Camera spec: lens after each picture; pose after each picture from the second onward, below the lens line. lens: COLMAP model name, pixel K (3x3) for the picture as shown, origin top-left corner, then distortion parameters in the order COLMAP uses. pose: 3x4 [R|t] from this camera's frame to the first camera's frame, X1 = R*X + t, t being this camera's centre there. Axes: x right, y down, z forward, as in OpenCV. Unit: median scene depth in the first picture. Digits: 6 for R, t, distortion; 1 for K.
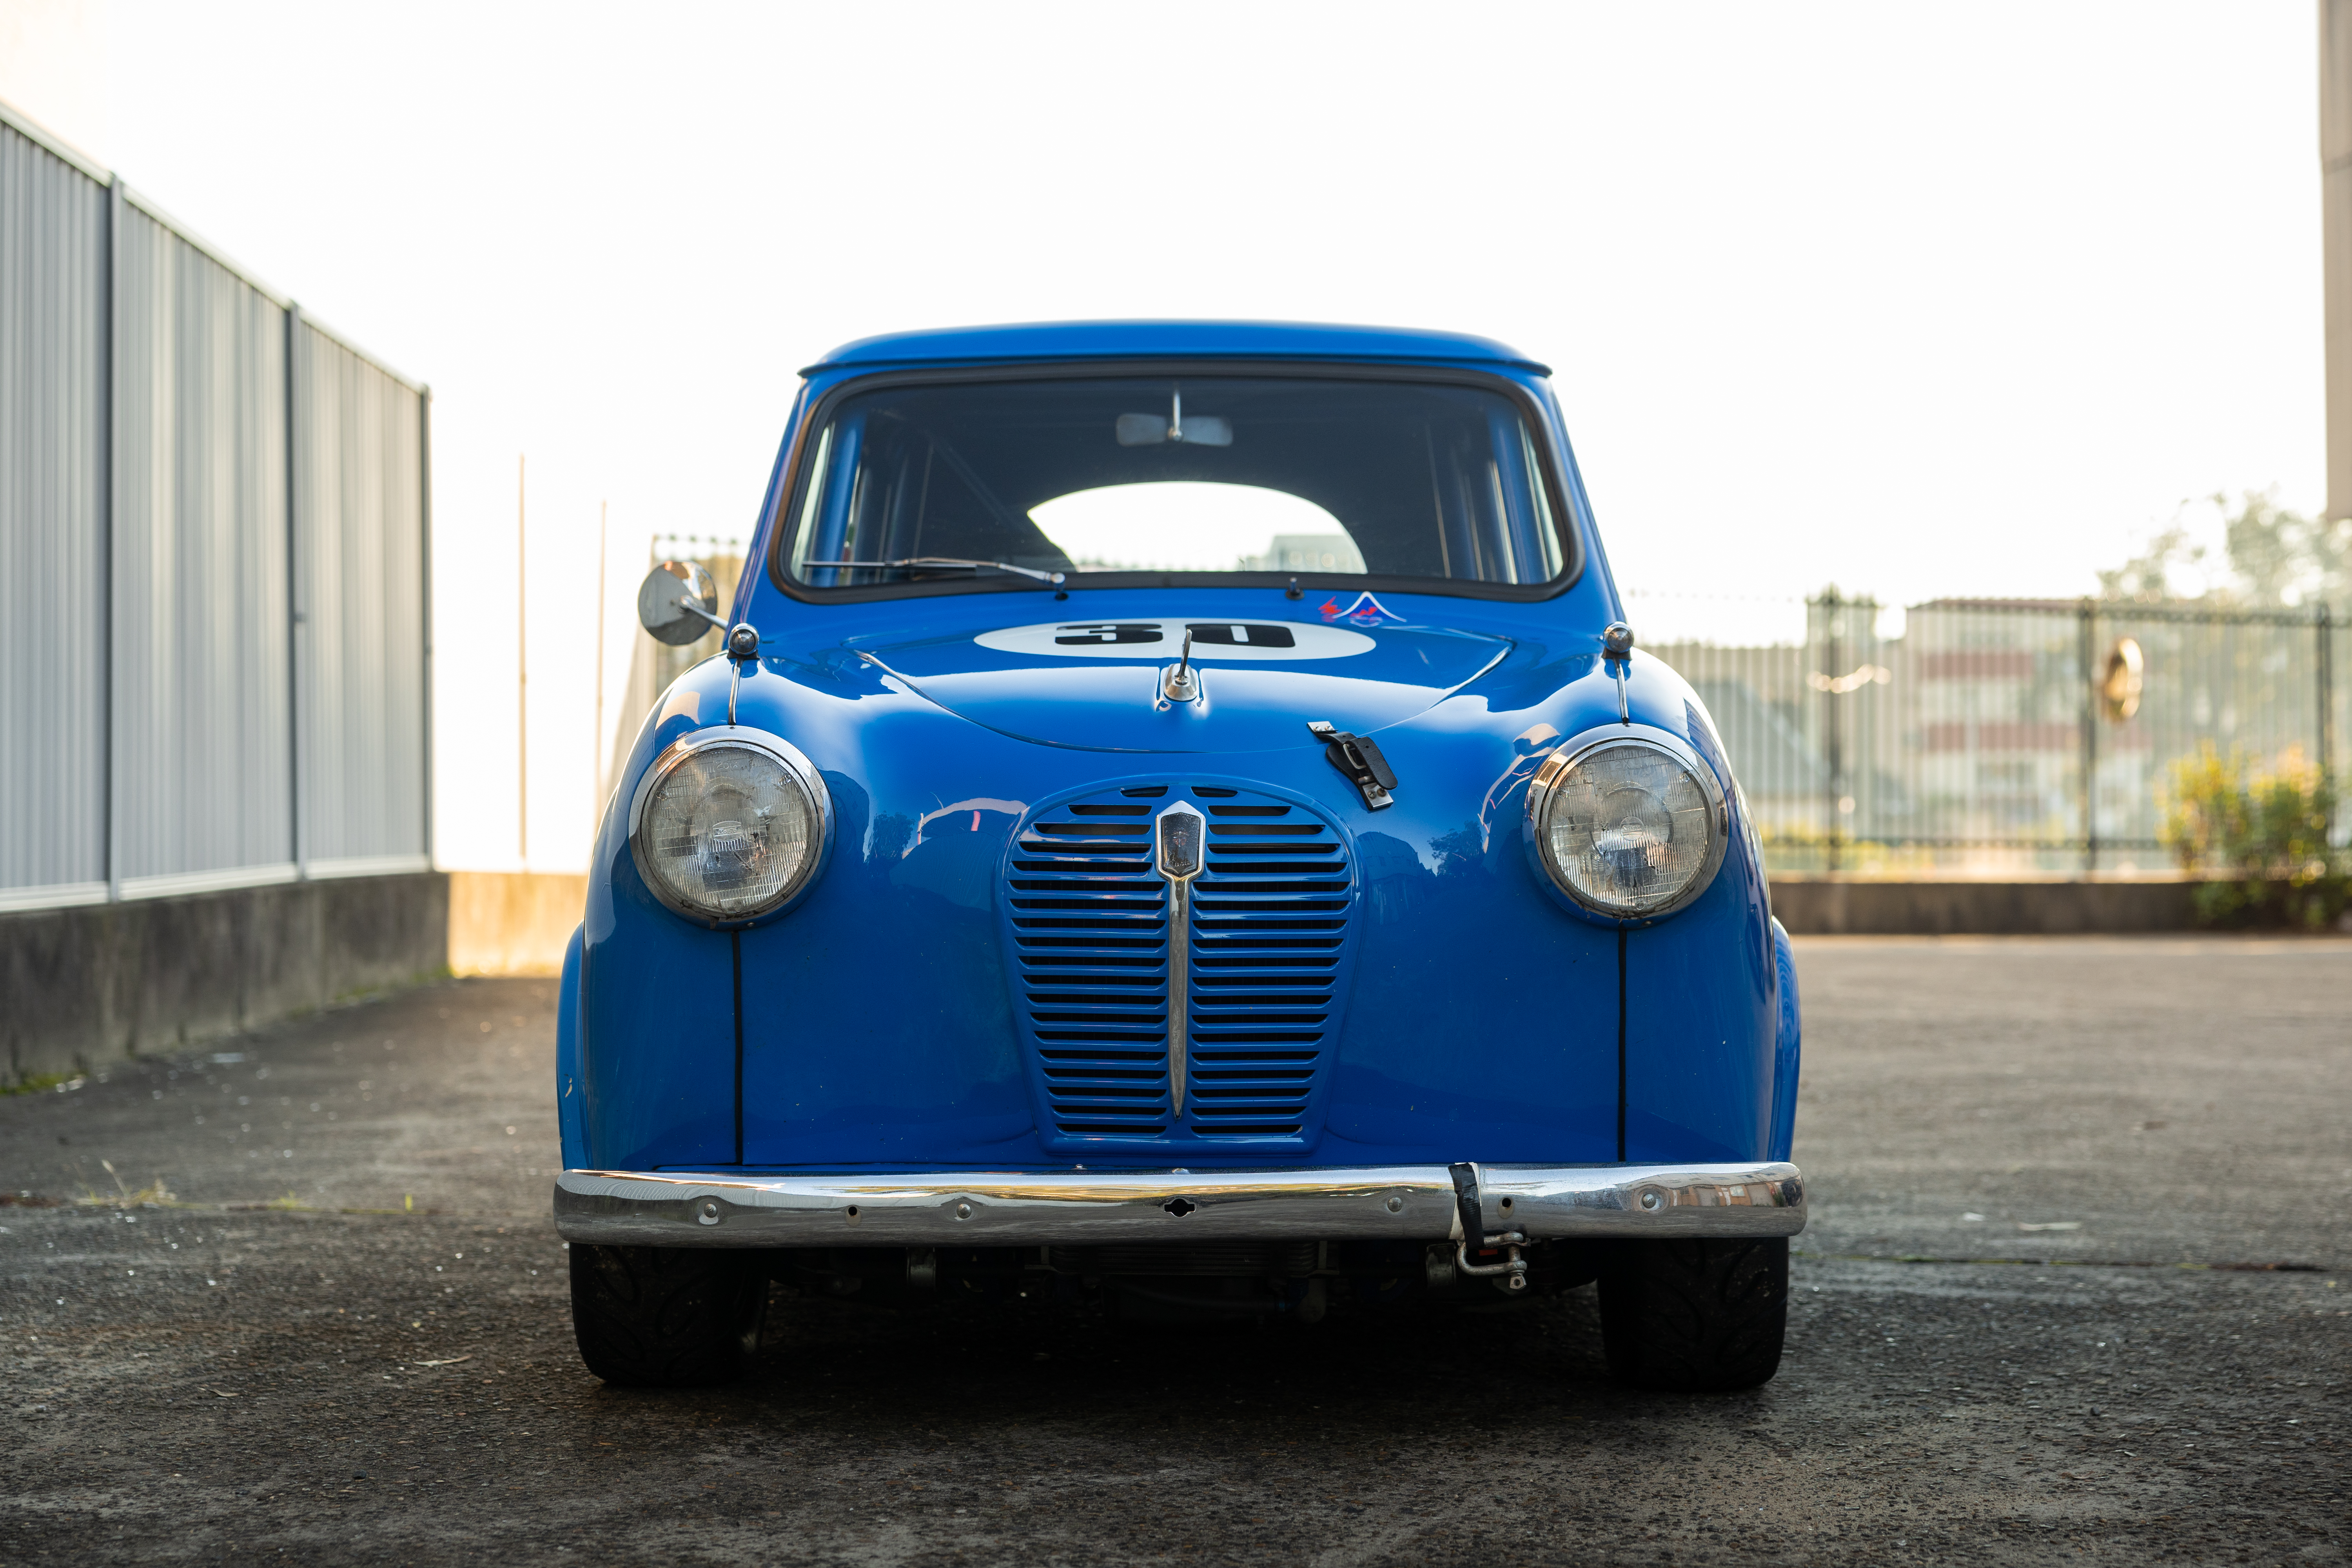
lens RADIAL K [[3992.4, 0, 1169.7], [0, 3992.4, 785.0], [0, 0, 1]] dist [0.025066, 0.000000]
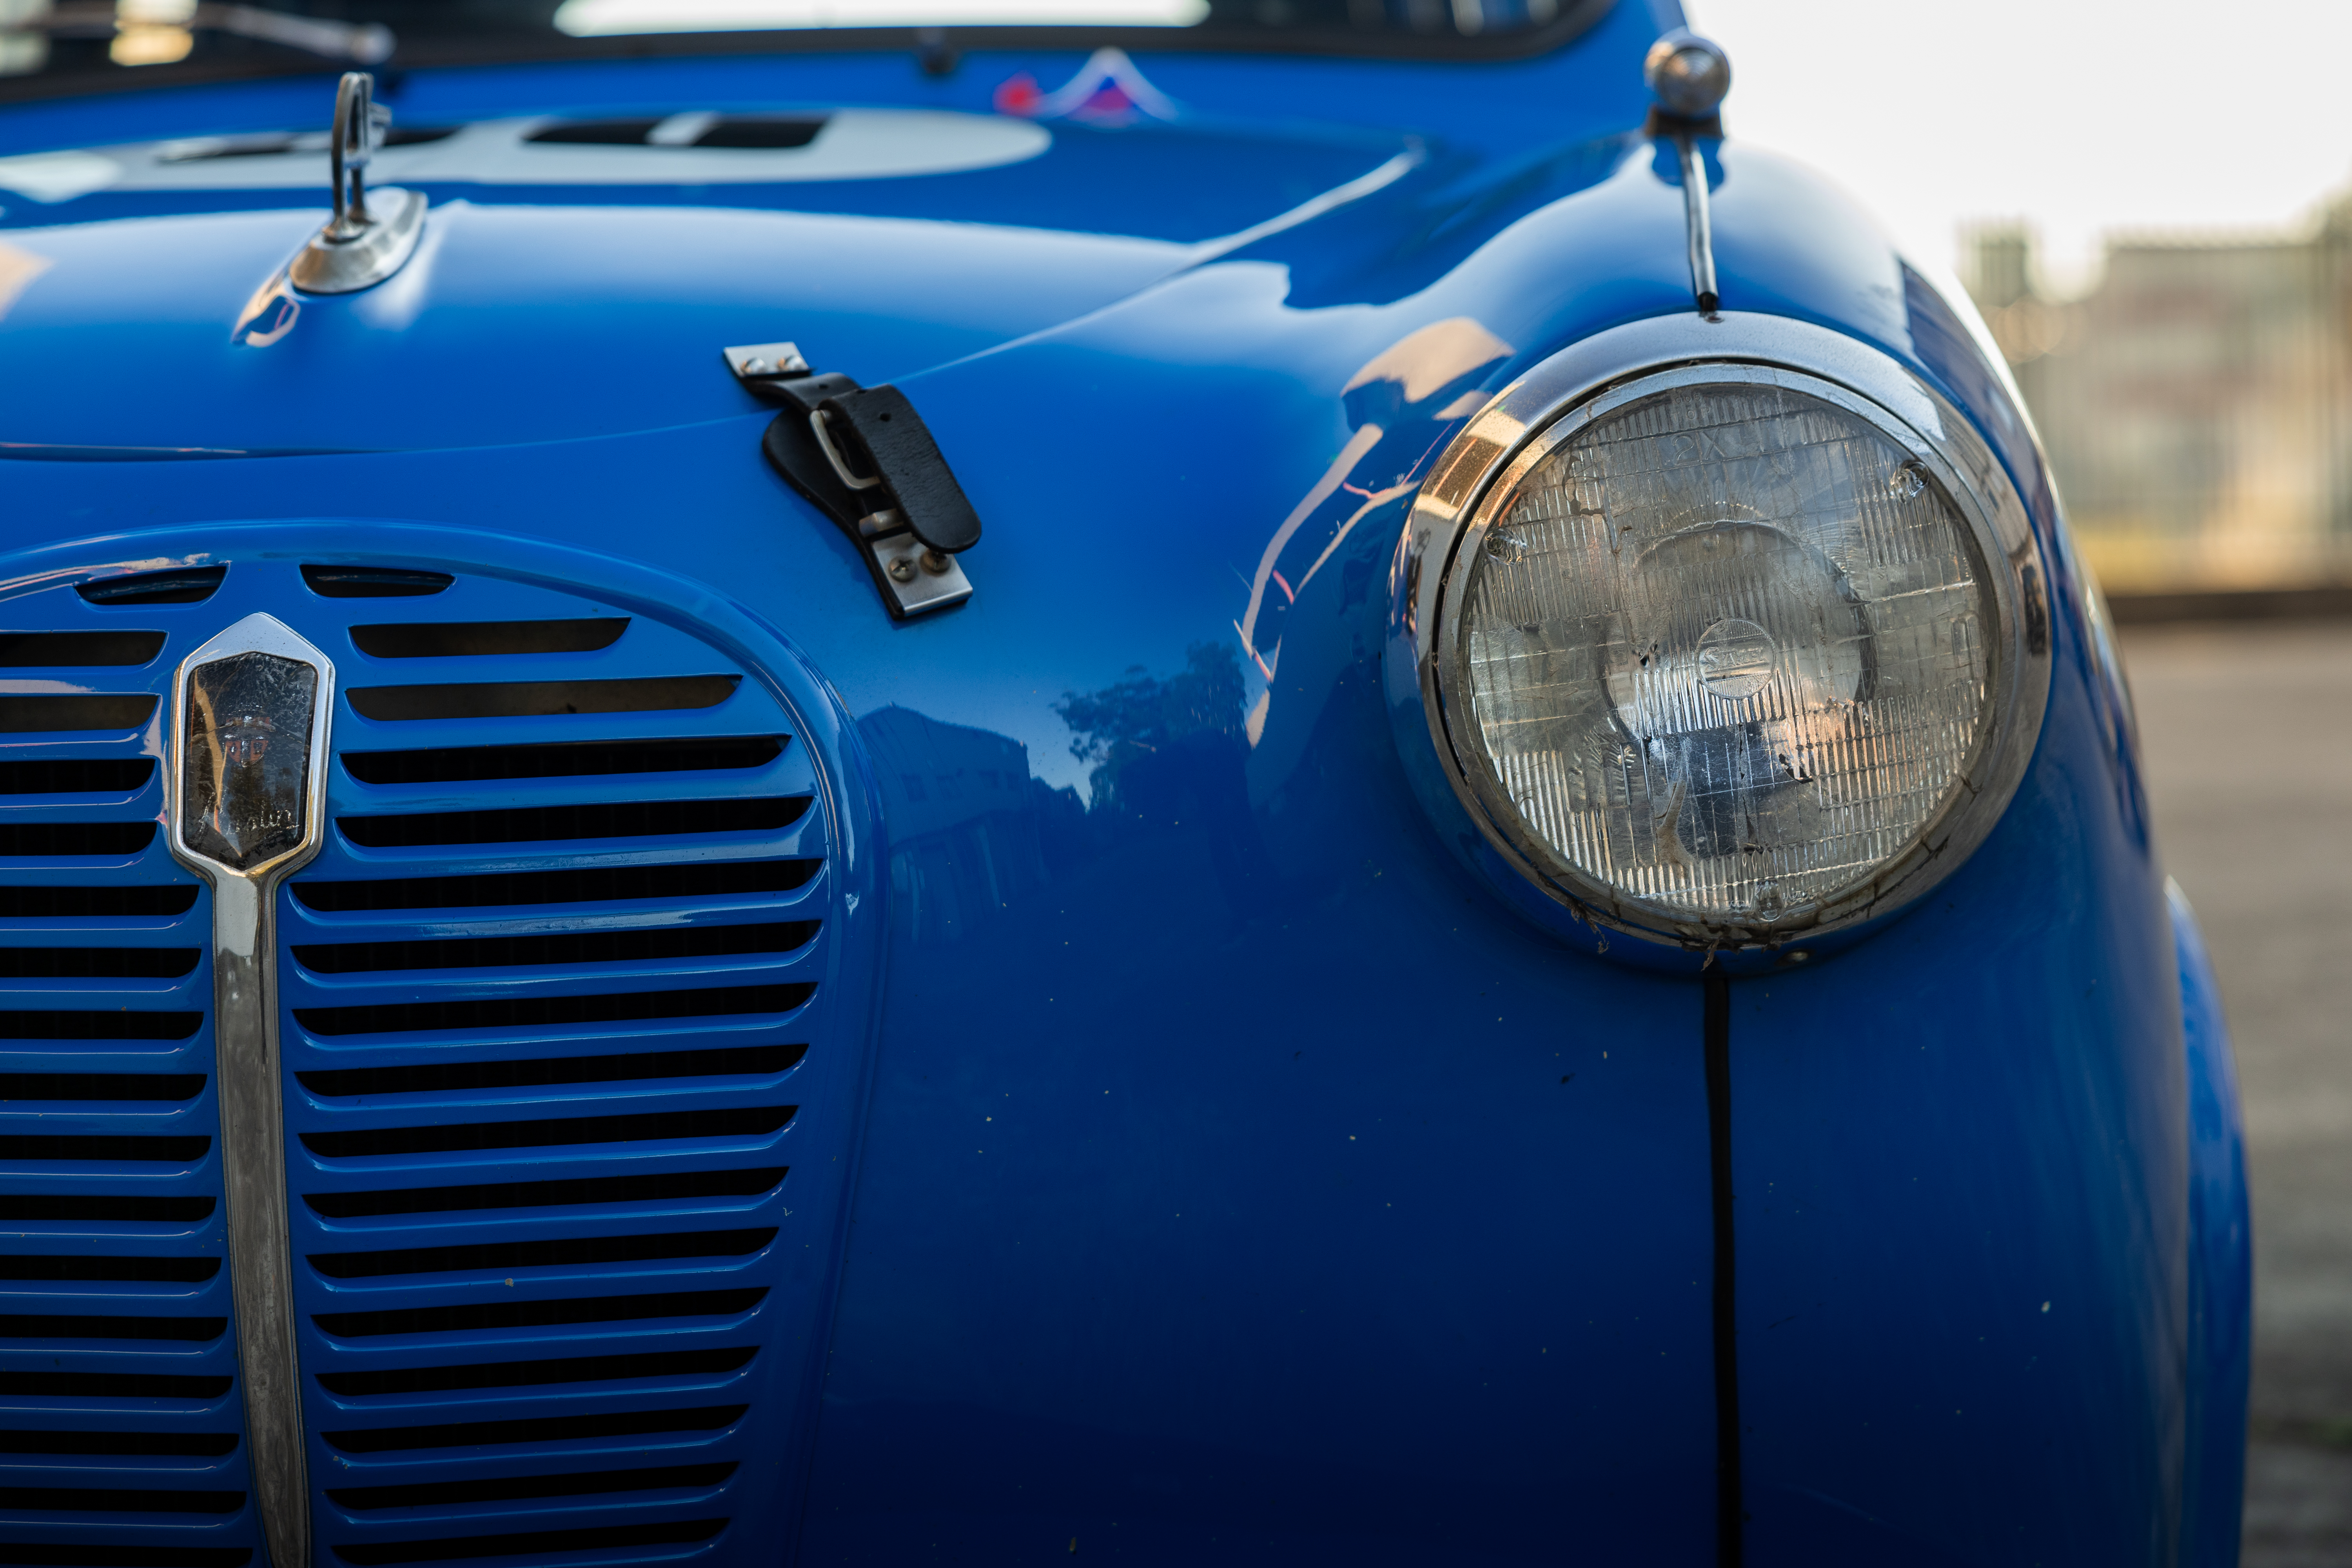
lens RADIAL K [[4563.9, 0, 1174.6], [0, 4563.9, 768.9], [0, 0, 1]] dist [0.019038, 0.000000]
pose [[0.999322, -0.033281, -0.015774, 0.076367], [0.034199, 0.997488, 0.062030, -0.003357], [0.013670, -0.062528, 0.997950, 0.637197]]
